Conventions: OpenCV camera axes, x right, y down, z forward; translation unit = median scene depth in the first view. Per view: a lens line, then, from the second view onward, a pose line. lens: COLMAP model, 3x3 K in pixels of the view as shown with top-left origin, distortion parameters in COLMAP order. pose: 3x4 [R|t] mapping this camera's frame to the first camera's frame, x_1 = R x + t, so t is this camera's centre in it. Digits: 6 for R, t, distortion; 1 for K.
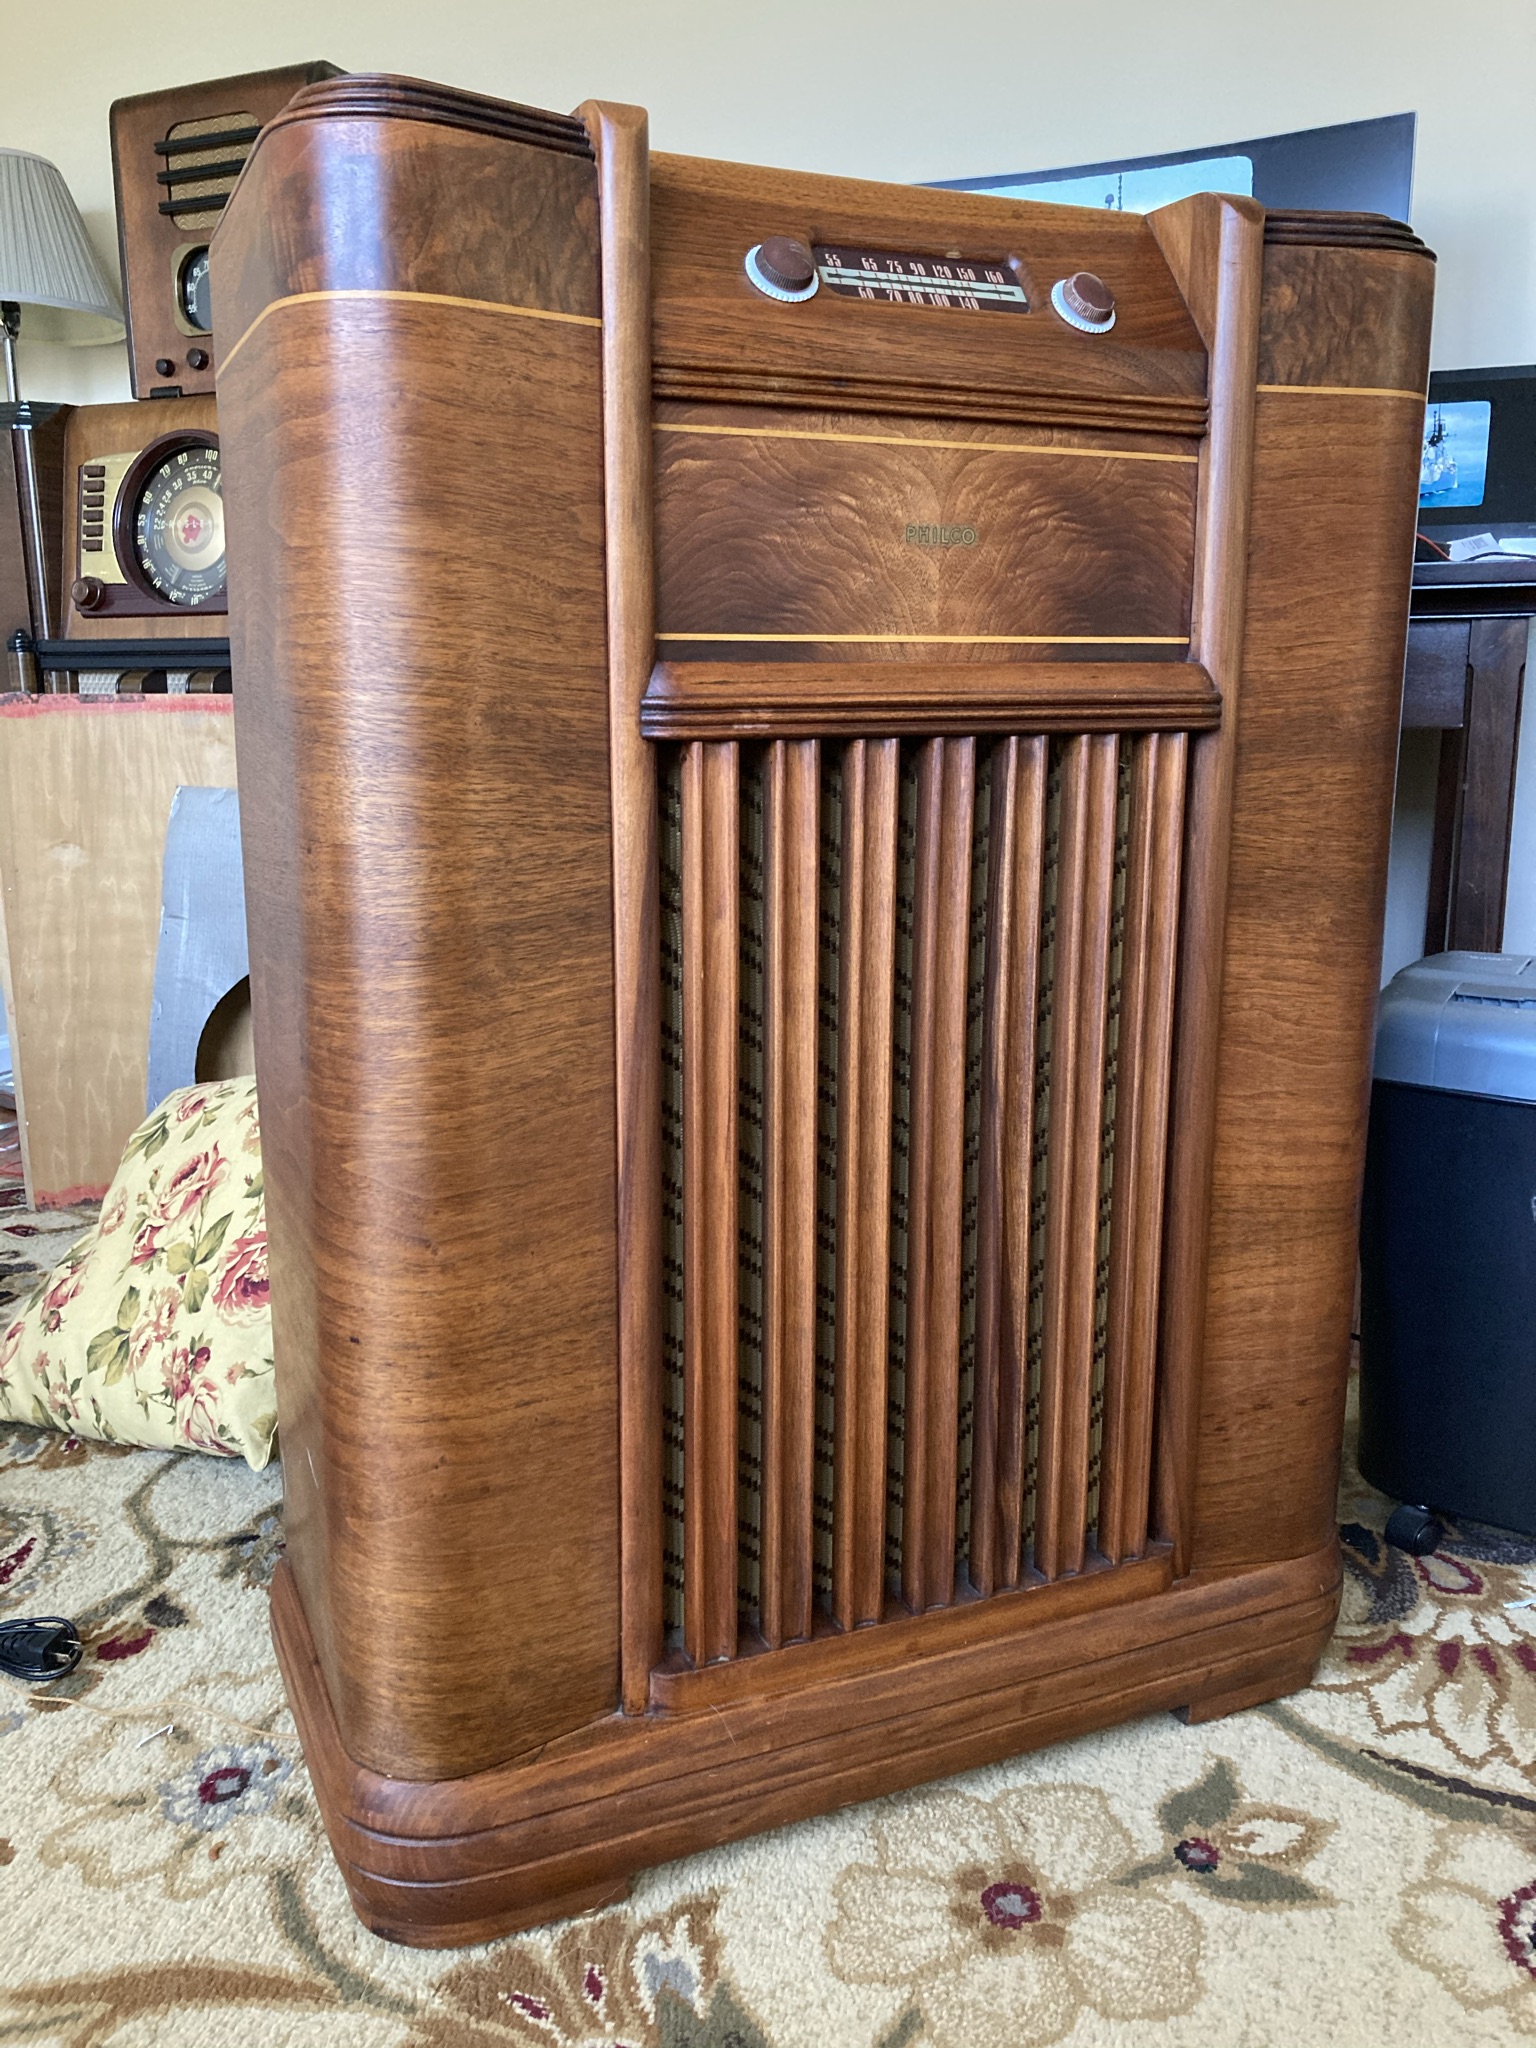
lens RADIAL K [[1682.2, 0, 765.5], [0, 1682.2, 1018.9], [0, 0, 1]] dist [0.016010, -0.056088]
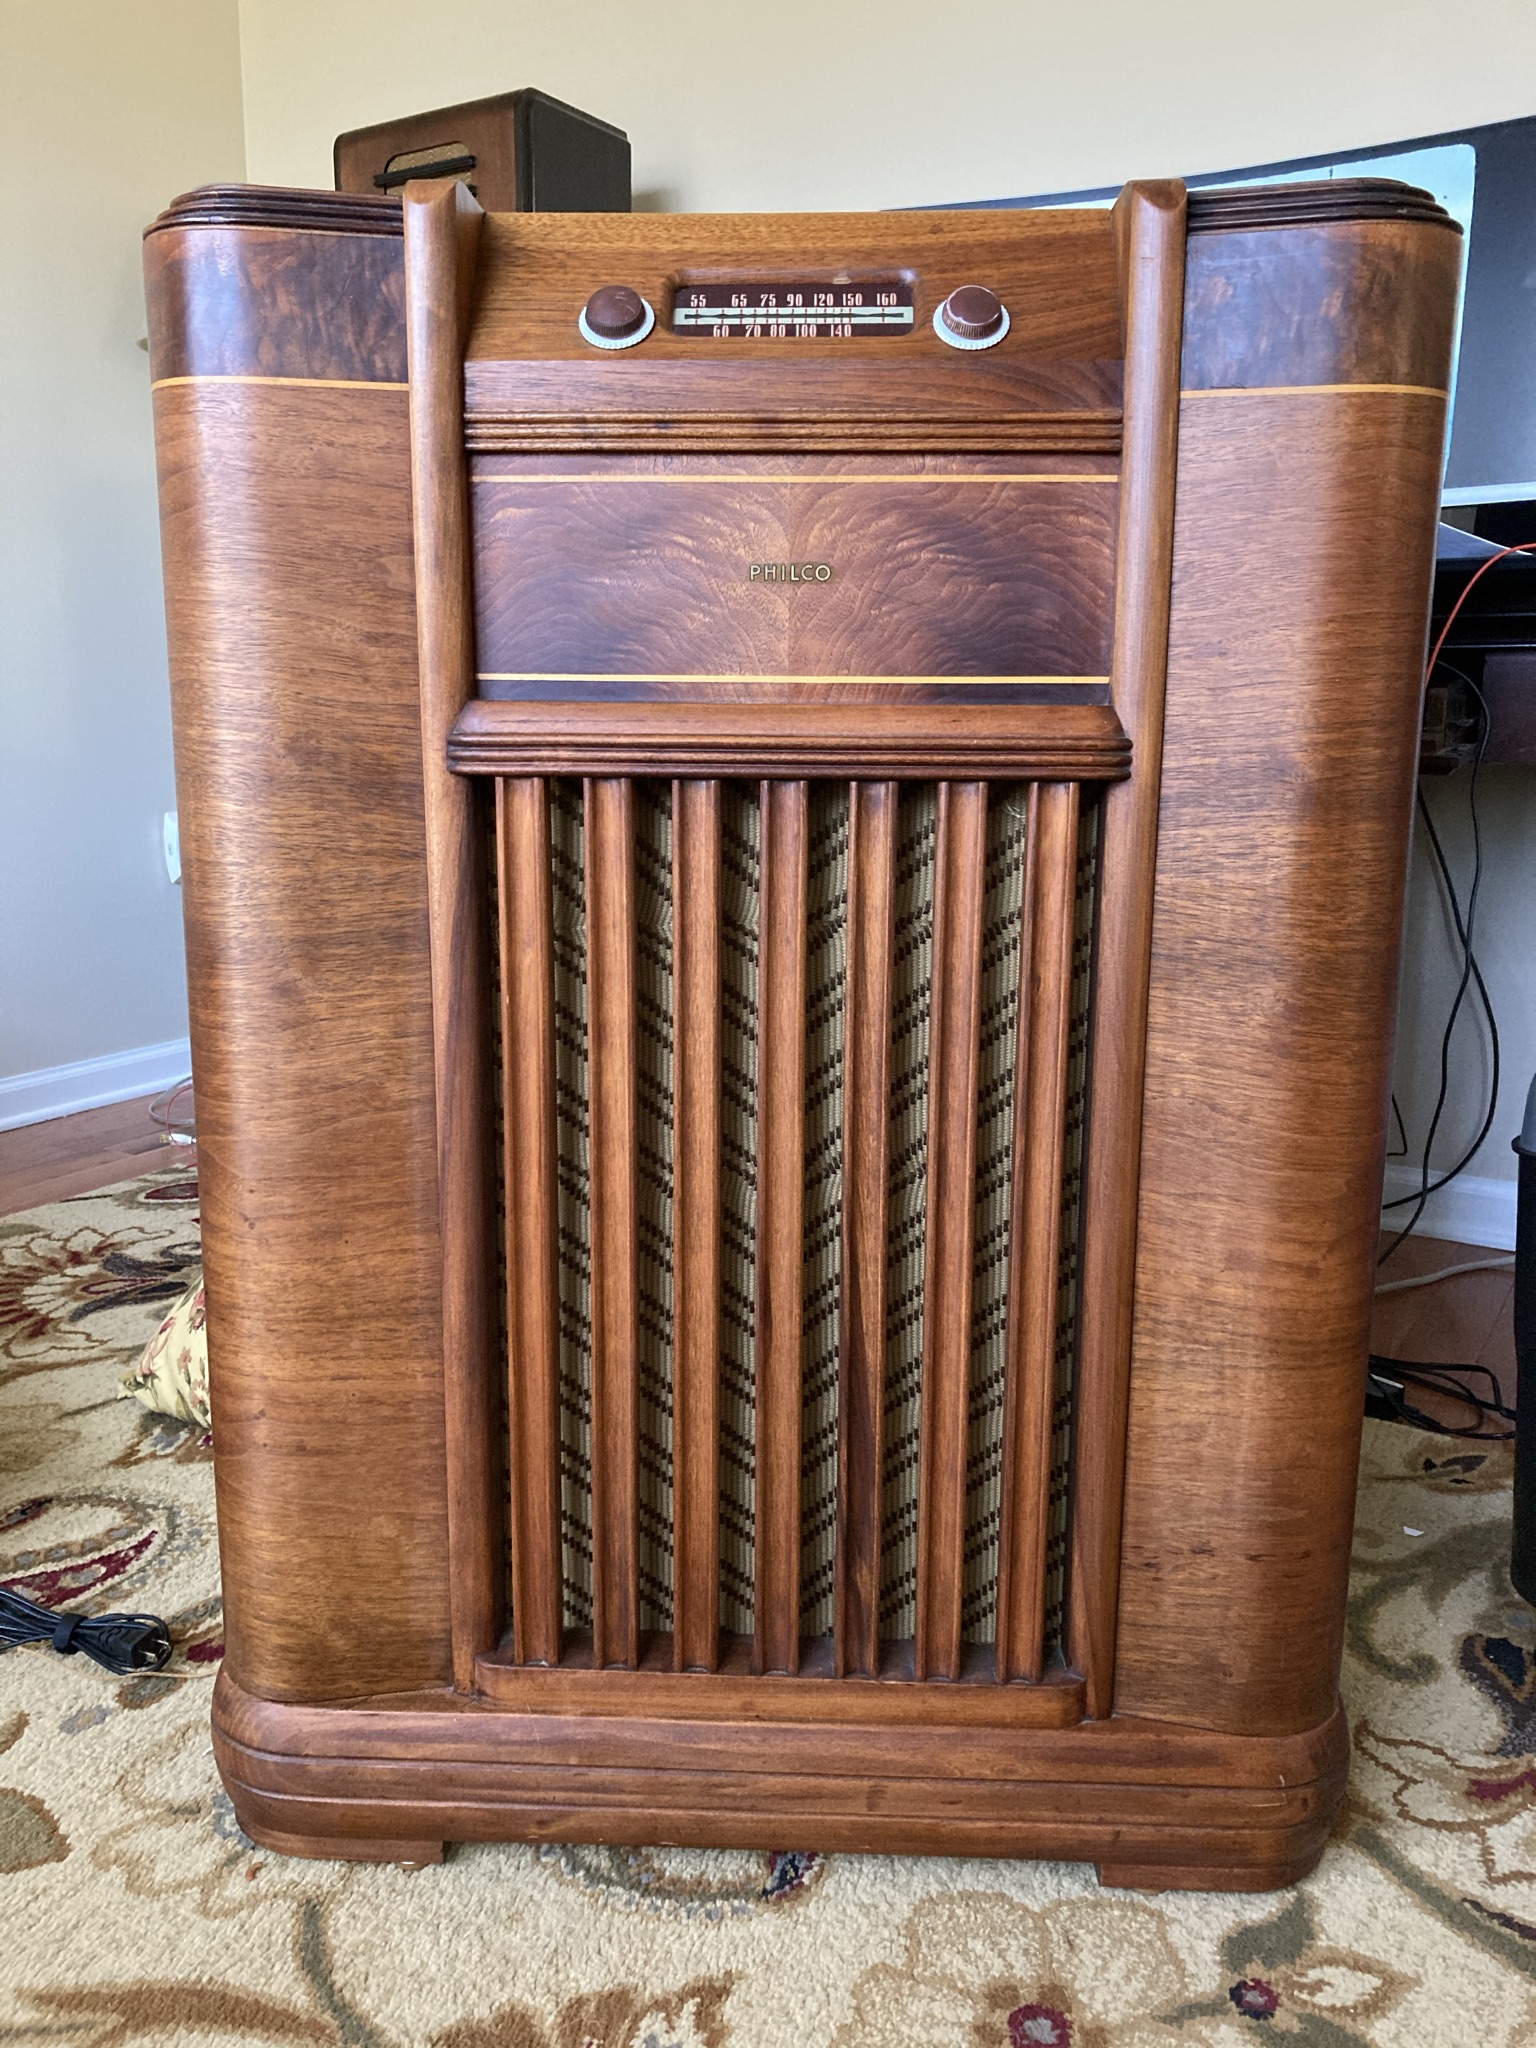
lens RADIAL K [[1682.2, 0, 779.9], [0, 1682.2, 1030.1], [0, 0, 1]] dist [0.016010, -0.056088]
pose [[0.895000, 0.093419, -0.436173, 0.547602], [-0.096125, 0.995242, 0.015917, -0.039200], [0.435585, 0.027681, 0.899722, 0.130218]]
